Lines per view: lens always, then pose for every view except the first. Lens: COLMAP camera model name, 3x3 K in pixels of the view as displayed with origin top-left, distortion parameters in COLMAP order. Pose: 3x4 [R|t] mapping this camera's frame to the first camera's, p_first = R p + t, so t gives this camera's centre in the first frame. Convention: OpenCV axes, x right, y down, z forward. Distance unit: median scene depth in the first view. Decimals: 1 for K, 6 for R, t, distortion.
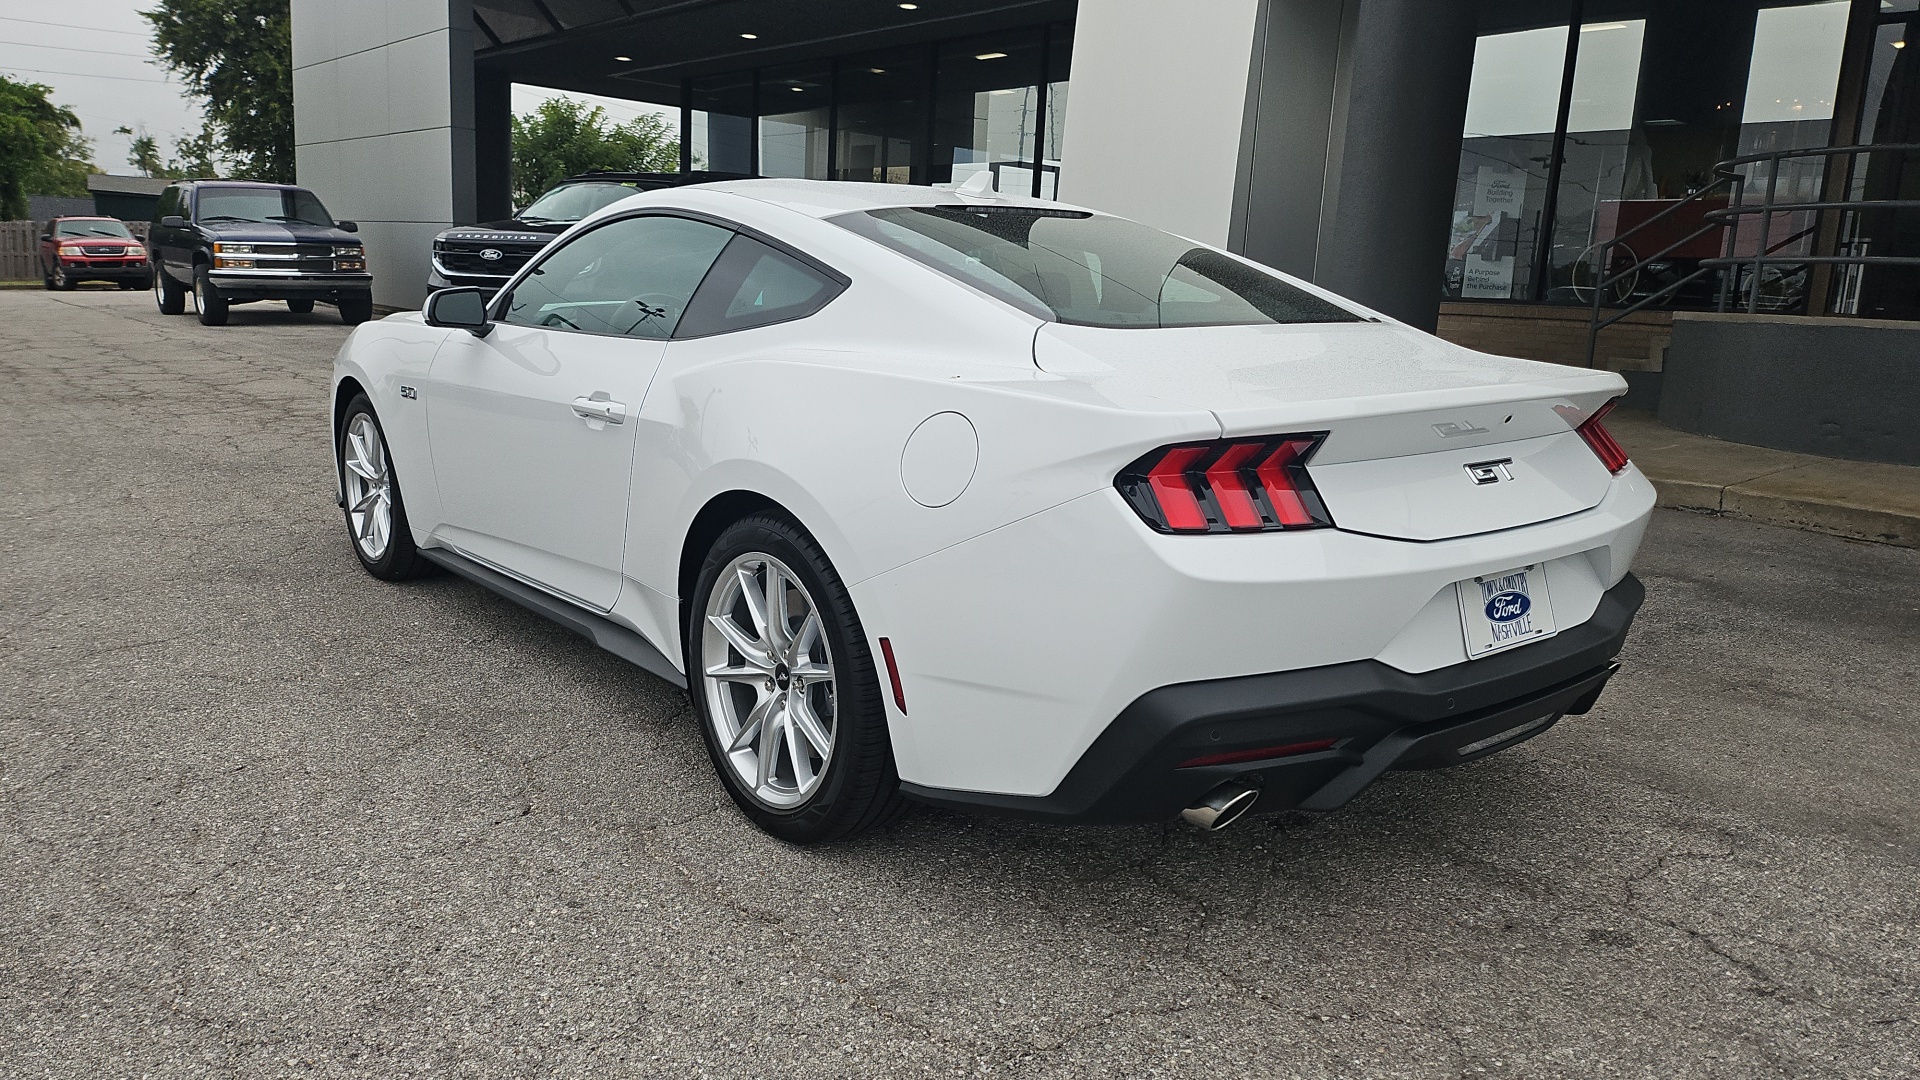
lens RADIAL K [[1381.7, 0, 964.1], [0, 1381.7, 529.9], [0, 0, 1]] dist [0.060124, -0.081168]
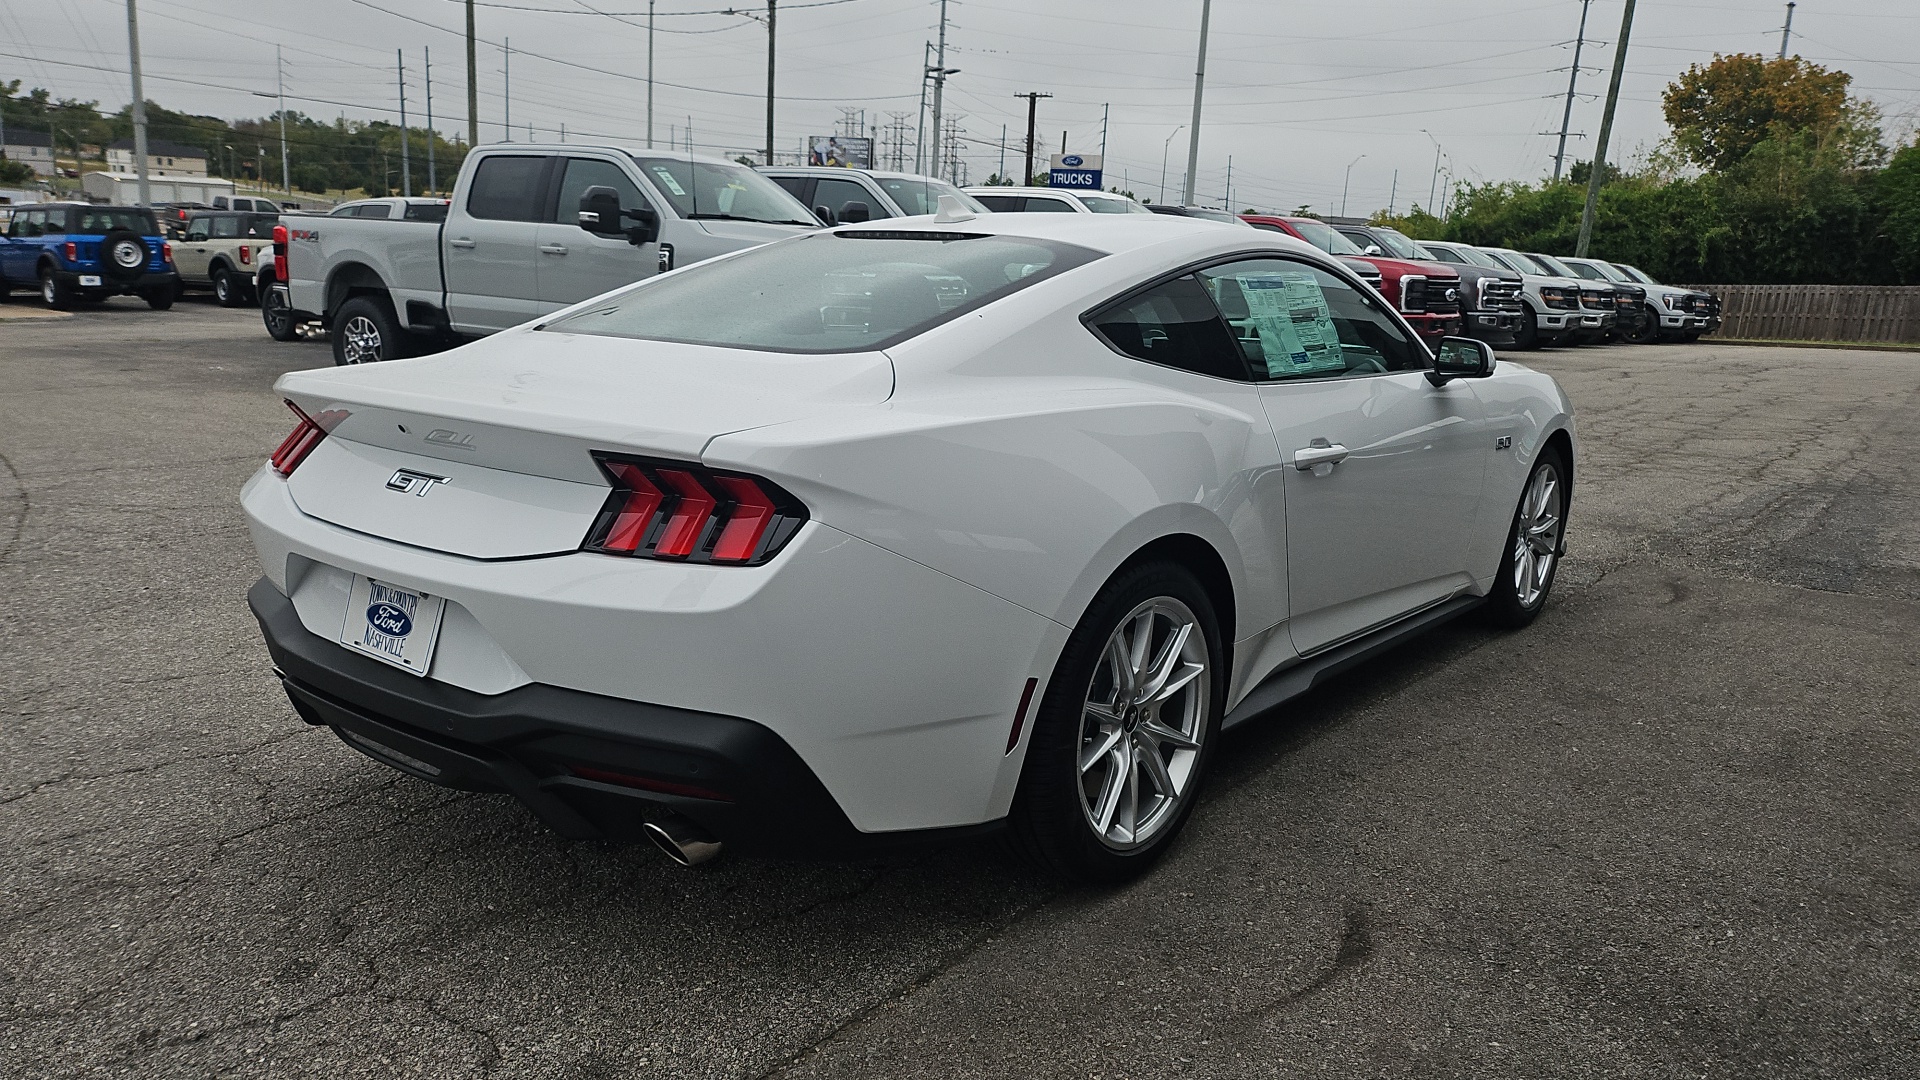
lens RADIAL K [[1381.7, 0, 942.6], [0, 1381.7, 549.7], [0, 0, 1]] dist [0.060124, -0.081168]
pose [[0.174759, 0.176362, -0.968688, 1.362947], [-0.209696, 0.967923, 0.138392, -0.204337], [0.962022, 0.178945, 0.206136, 1.133257]]
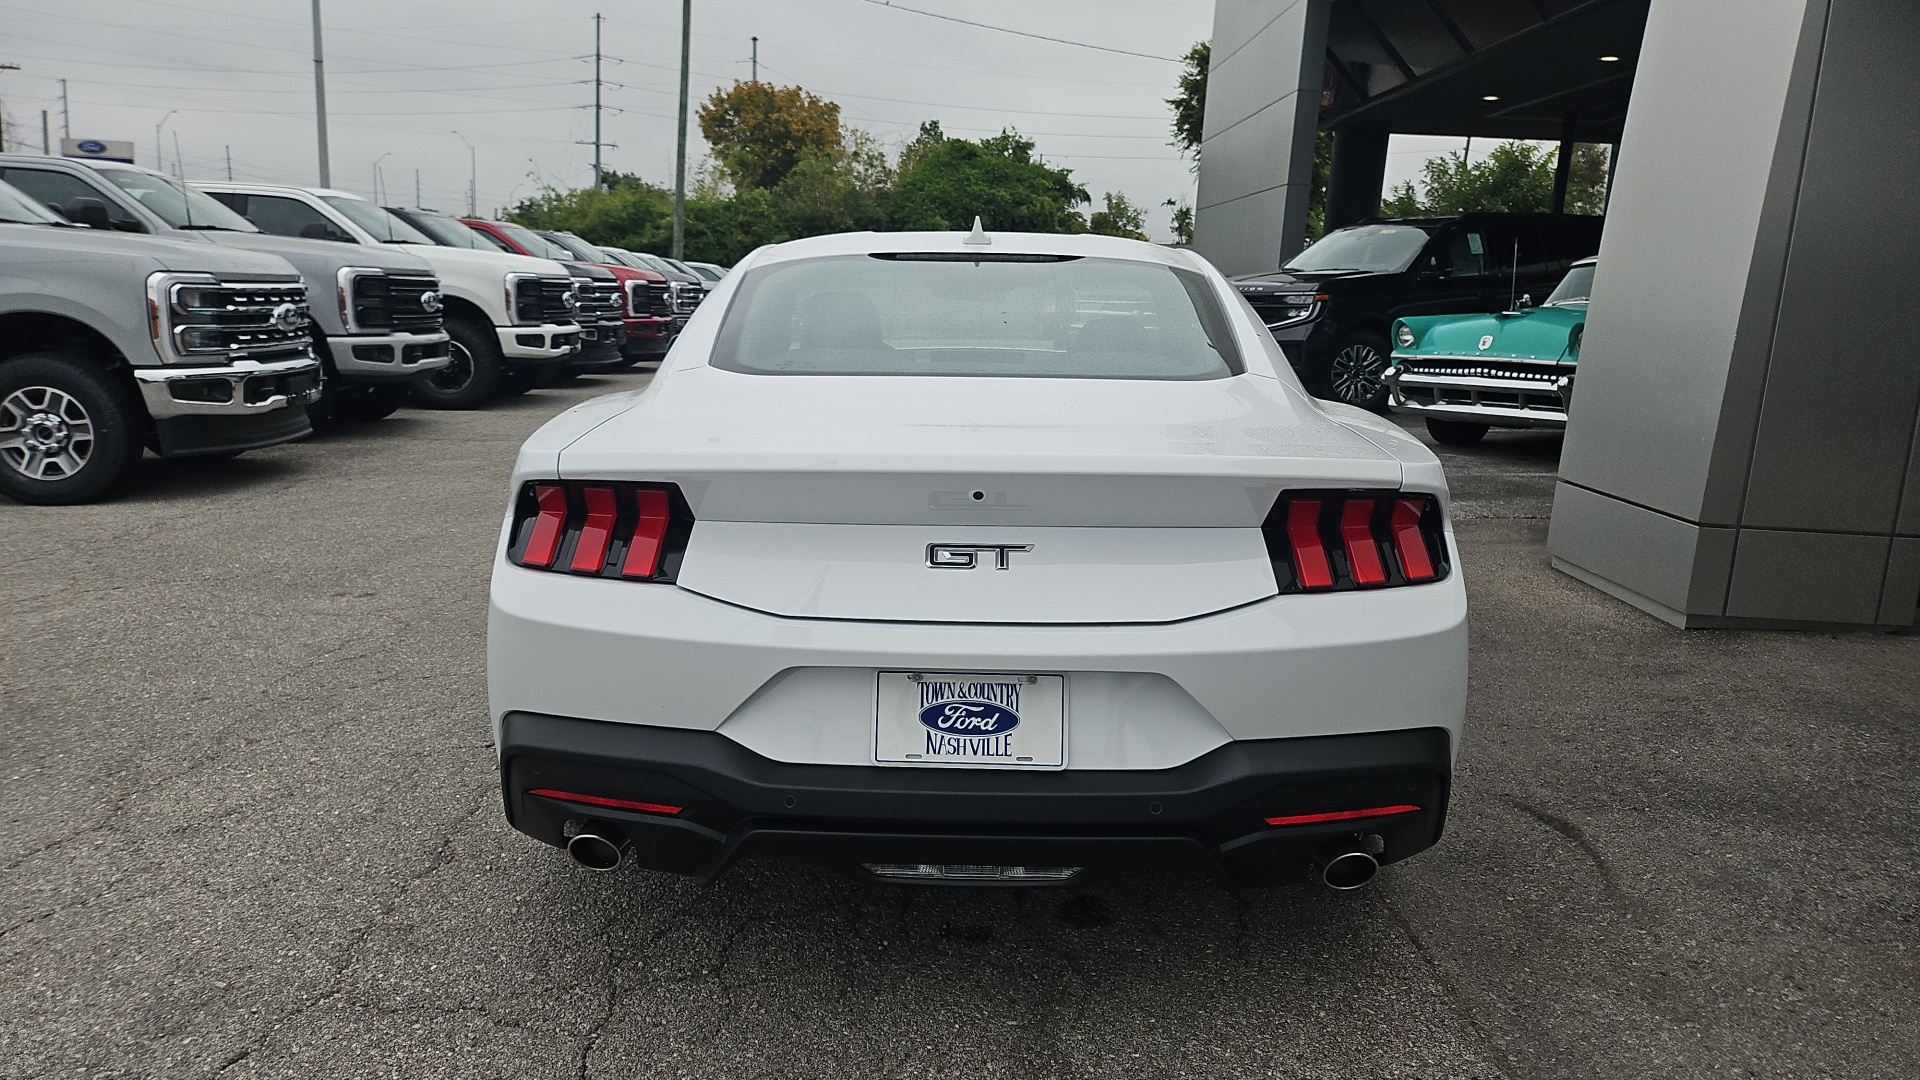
lens RADIAL K [[1381.7, 0, 963.2], [0, 1381.7, 548.8], [0, 0, 1]] dist [0.060124, -0.081168]
pose [[0.742737, 0.107909, -0.660831, 0.902666], [-0.121912, 0.992226, 0.025001, -0.064594], [0.658391, 0.061994, 0.750118, 0.357306]]
